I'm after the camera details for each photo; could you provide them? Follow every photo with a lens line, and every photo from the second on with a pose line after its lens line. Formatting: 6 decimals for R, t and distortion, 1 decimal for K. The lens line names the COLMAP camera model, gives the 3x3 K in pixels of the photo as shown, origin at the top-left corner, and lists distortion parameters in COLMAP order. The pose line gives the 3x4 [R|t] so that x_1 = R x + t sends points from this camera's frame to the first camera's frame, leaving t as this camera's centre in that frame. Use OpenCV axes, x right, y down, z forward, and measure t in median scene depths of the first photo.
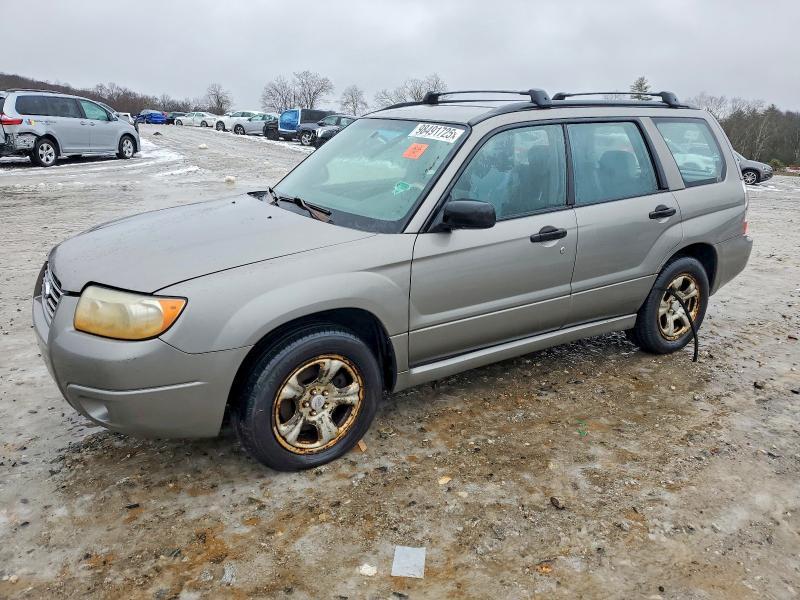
lens RADIAL K [[599.5, 0, 400.0], [0, 599.5, 300.0], [0, 0, 1]] dist [0.023007, -0.003190]
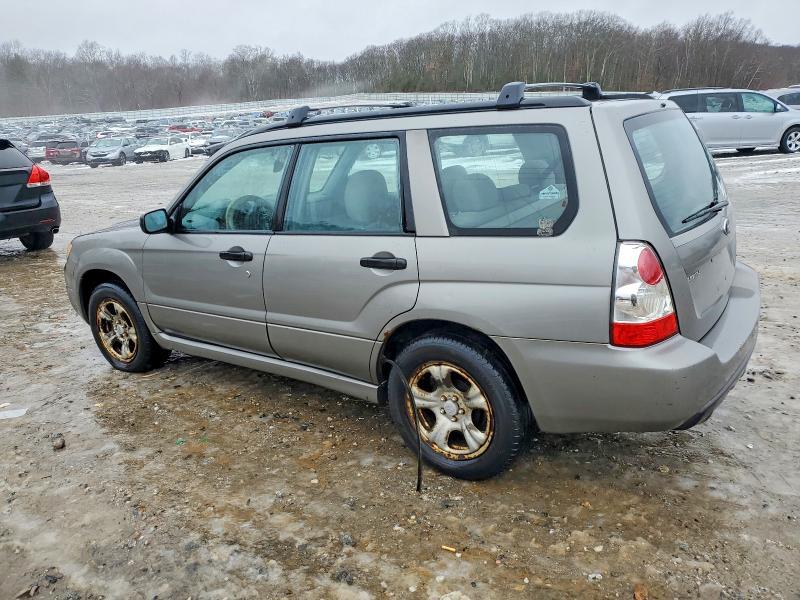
lens RADIAL K [[599.5, 0, 400.0], [0, 599.5, 300.0], [0, 0, 1]] dist [0.023007, -0.003190]
pose [[0.385247, 0.229155, -0.893909, 1.102981], [-0.214299, 0.964412, 0.154872, -0.217714], [0.897586, 0.131900, 0.420645, 0.718273]]
